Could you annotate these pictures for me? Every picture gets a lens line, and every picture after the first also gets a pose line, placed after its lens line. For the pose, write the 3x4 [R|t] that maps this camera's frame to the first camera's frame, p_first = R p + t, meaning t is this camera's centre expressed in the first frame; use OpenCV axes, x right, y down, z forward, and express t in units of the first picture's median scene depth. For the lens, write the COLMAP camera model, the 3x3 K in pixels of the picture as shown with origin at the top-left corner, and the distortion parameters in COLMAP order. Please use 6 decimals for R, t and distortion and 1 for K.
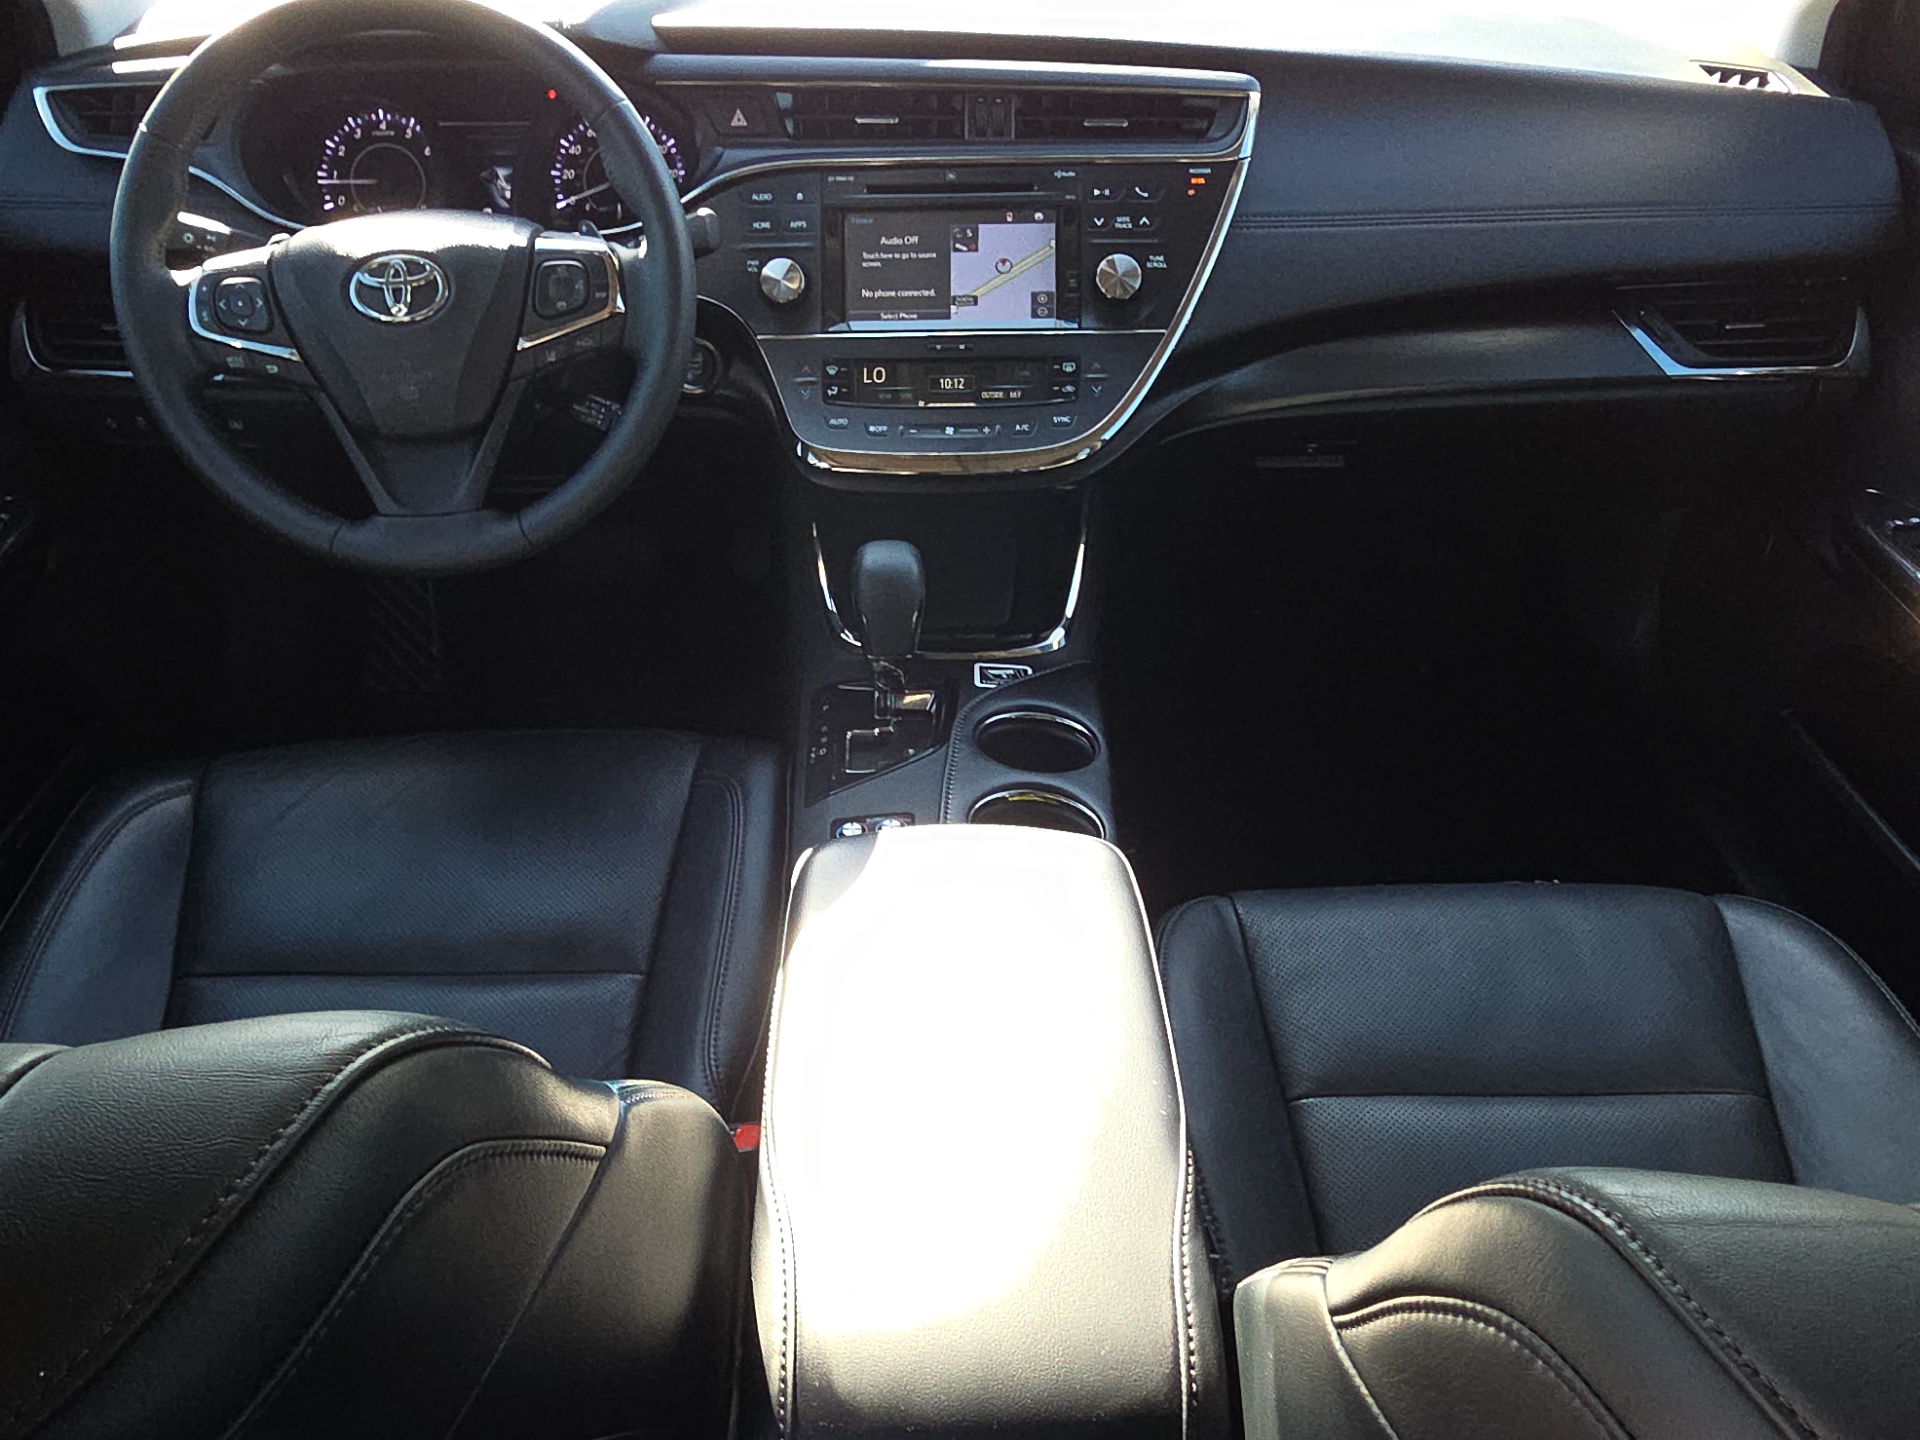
lens RADIAL K [[1619.3, 0, 963.5], [0, 1619.3, 731.1], [0, 0, 1]] dist [0.002518, 0.010798]
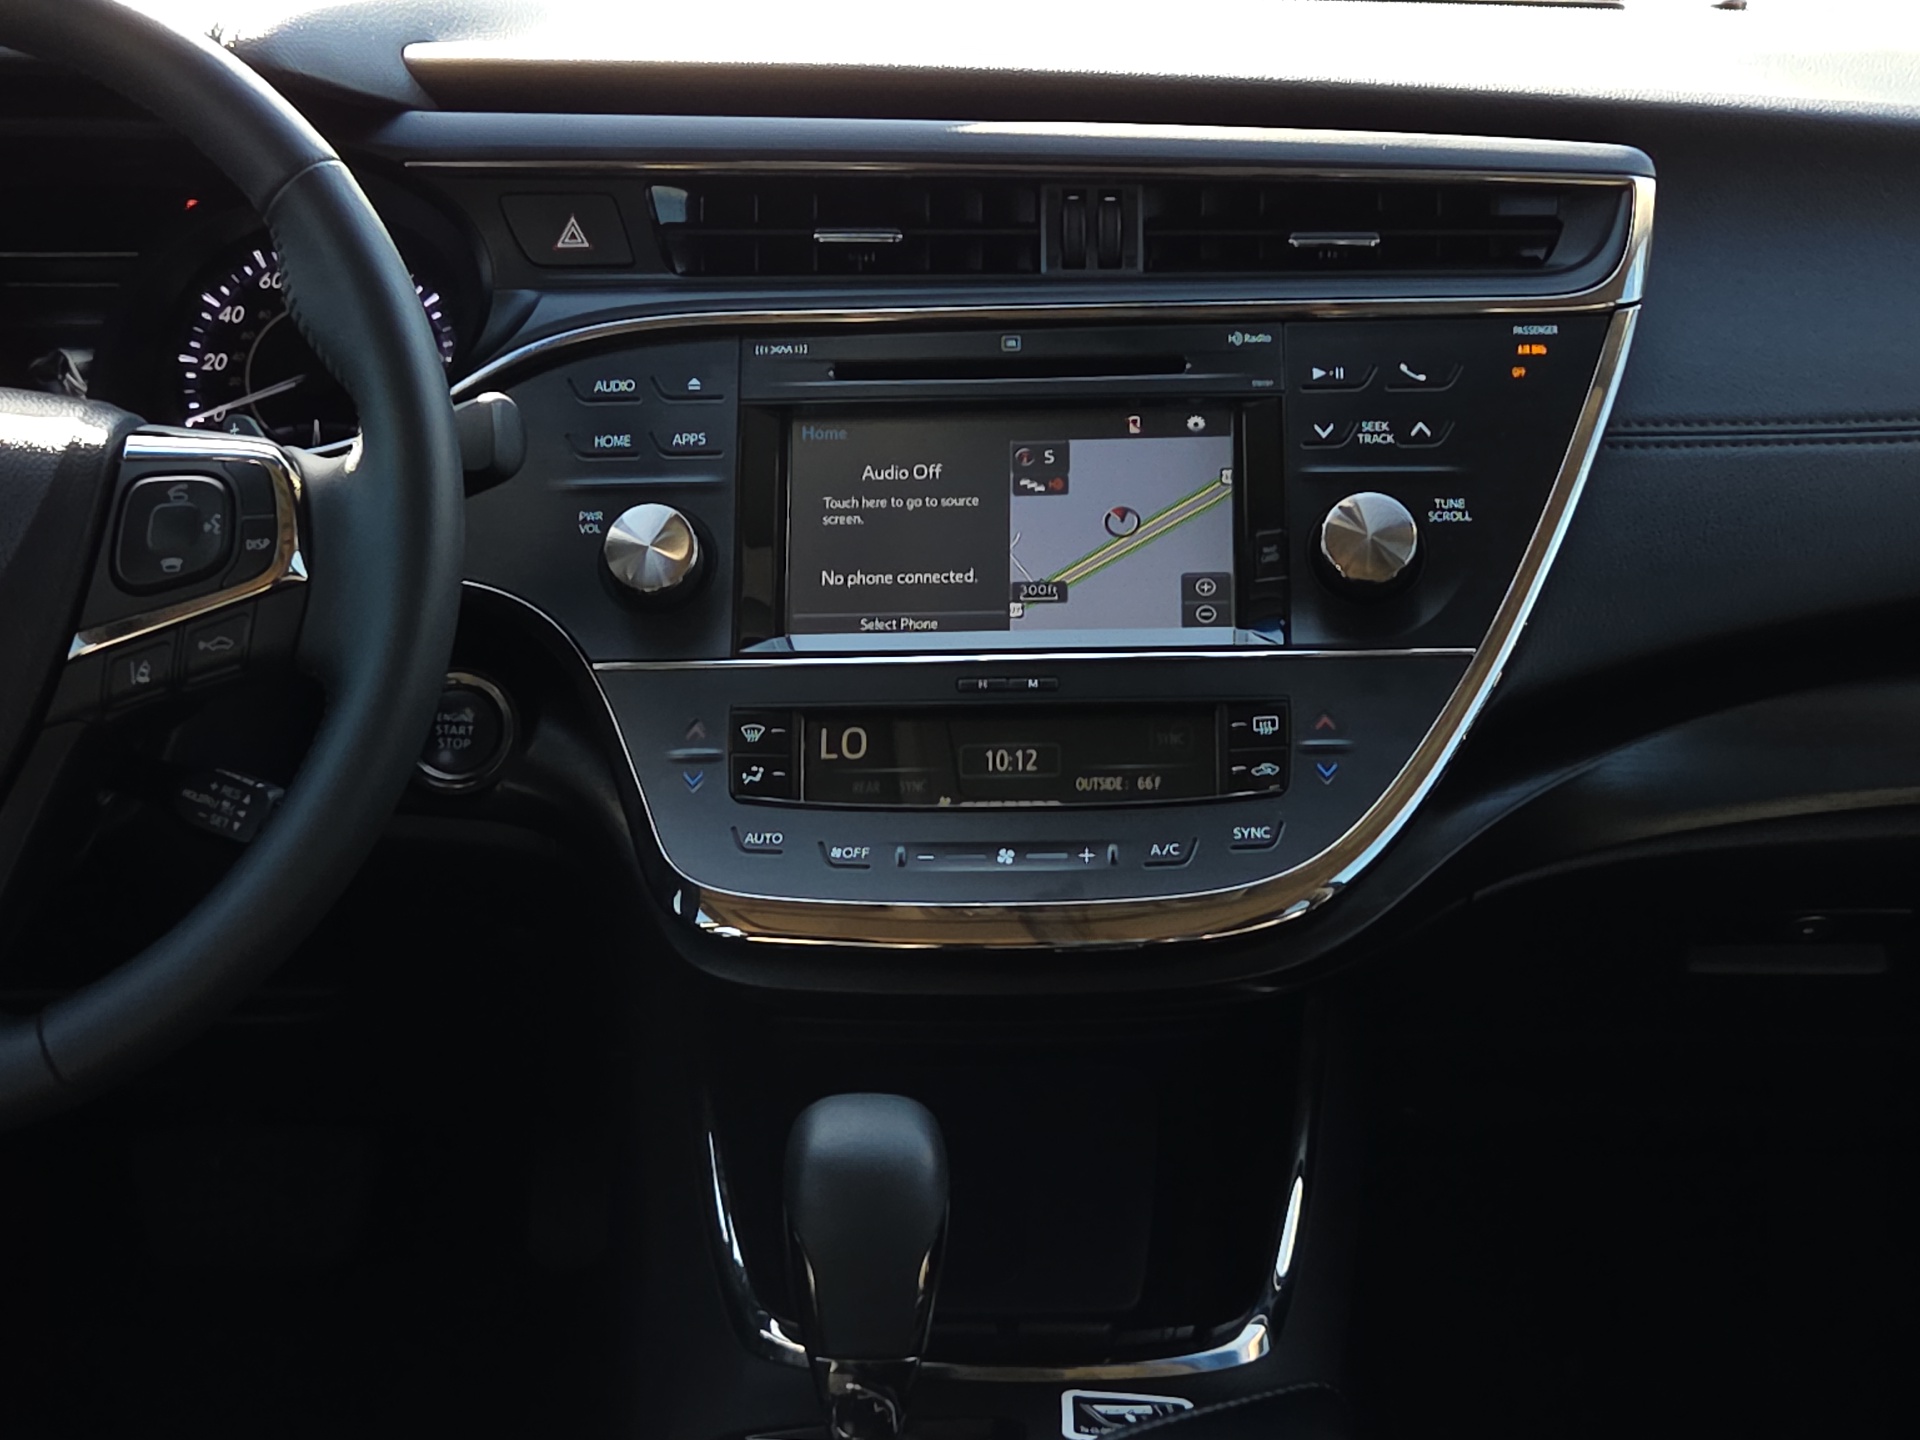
lens RADIAL K [[3440.8, 0, 971.4], [0, 3440.8, 688.0], [0, 0, 1]] dist [0.104411, 0.000000]
pose [[0.999790, 0.001061, -0.020443, 0.001410], [-0.007090, 0.954788, -0.297204, 0.056301], [0.019204, 0.297287, 0.954595, 0.059464]]
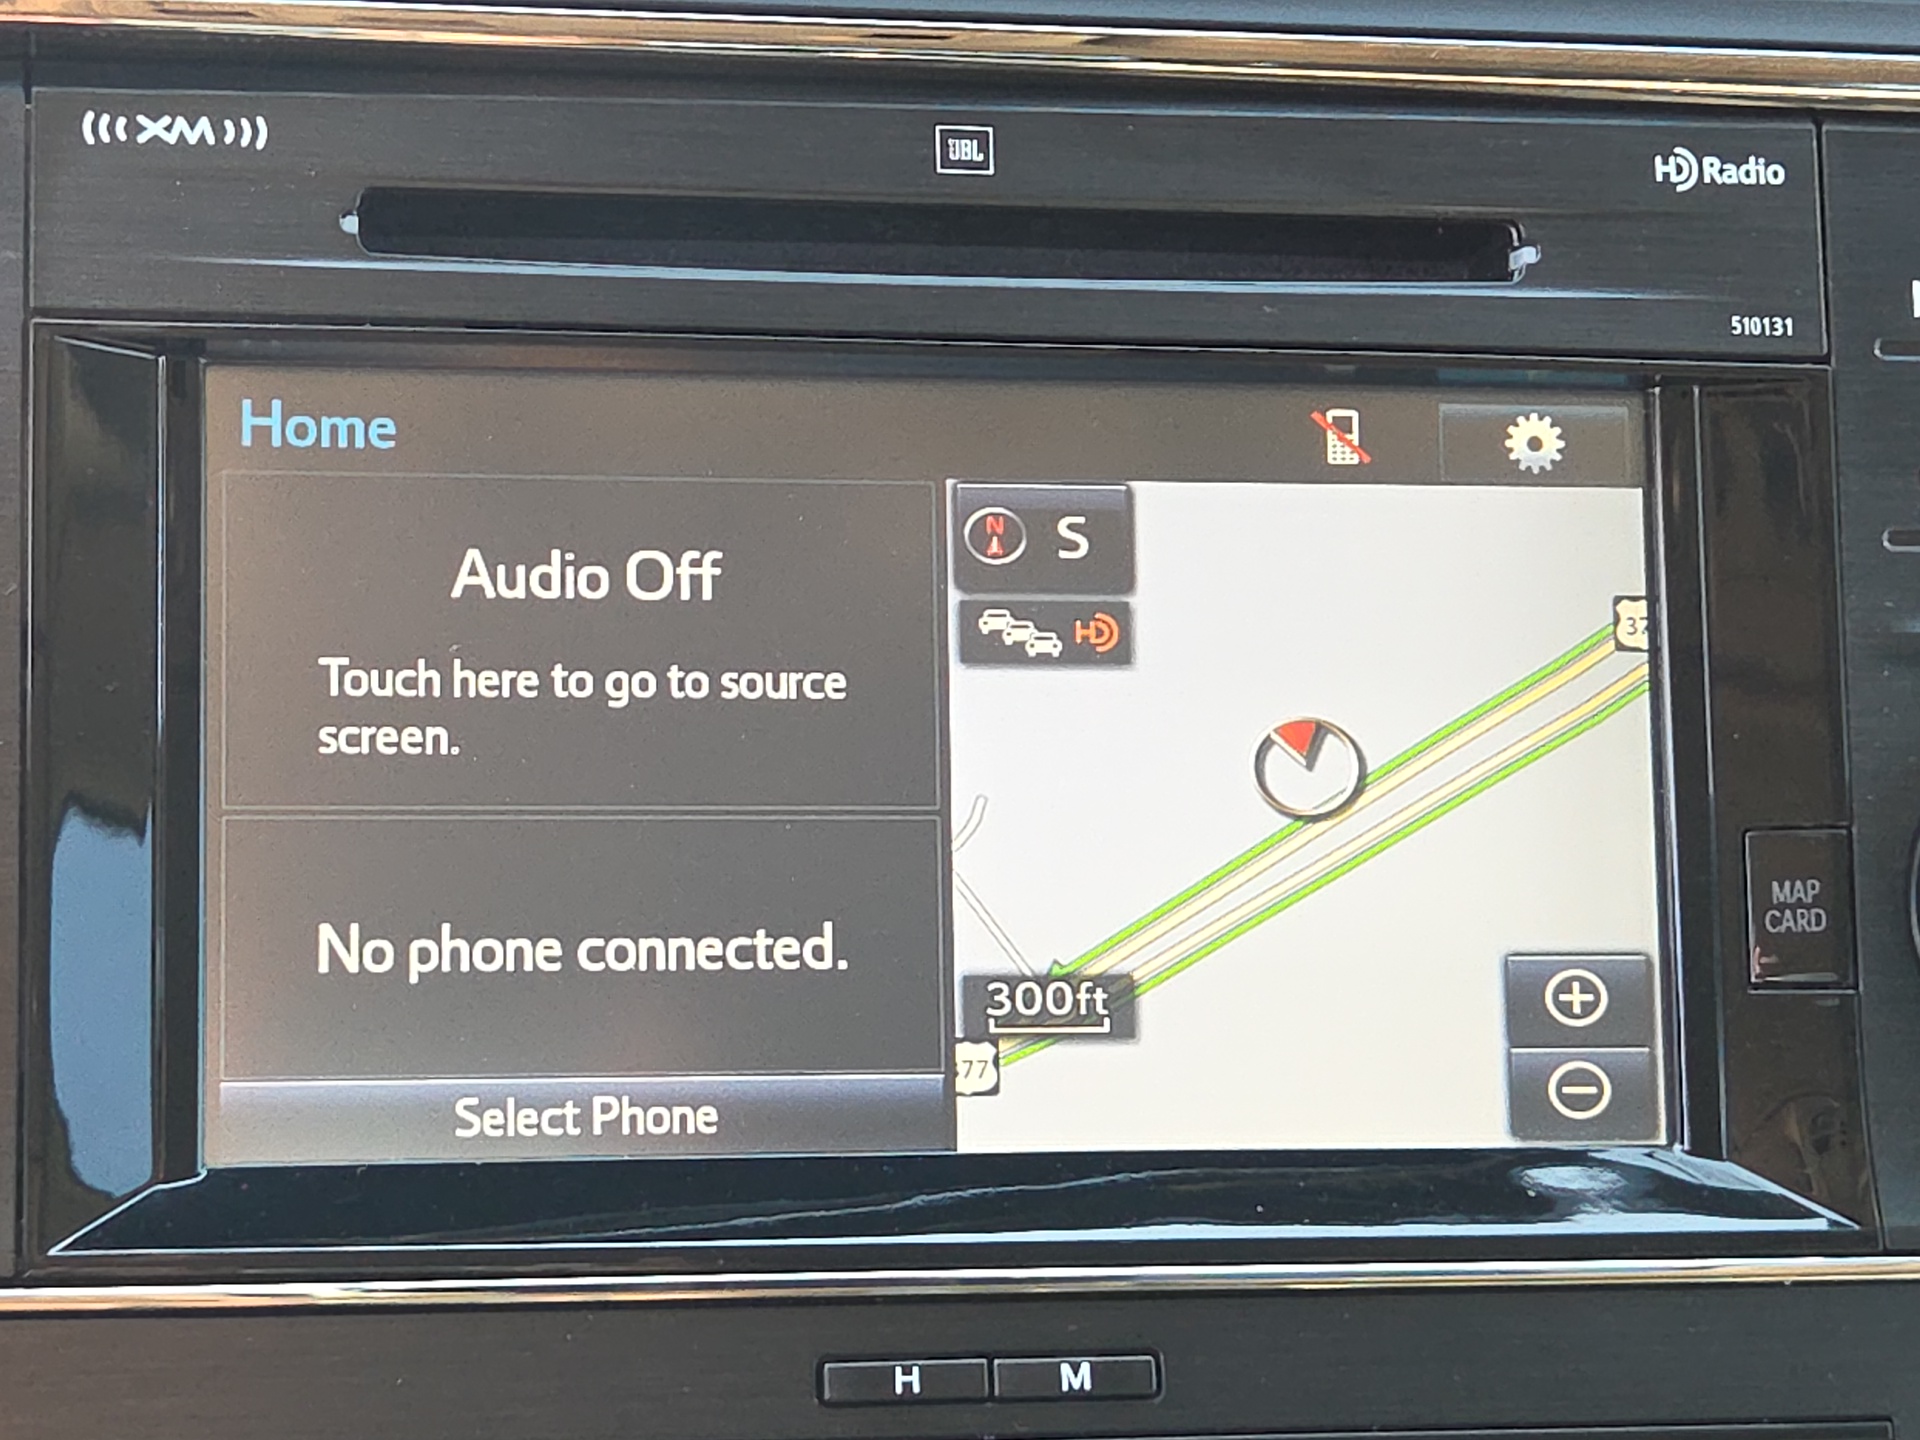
lens RADIAL K [[4490.2, 0, 951.0], [0, 4490.2, 719.0], [0, 0, 1]] dist [0.132422, 0.000000]
pose [[0.971225, 0.014471, 0.237724, -0.101723], [0.016408, 0.991715, -0.127402, -0.242030], [-0.237598, 0.127637, 0.962941, 0.623744]]
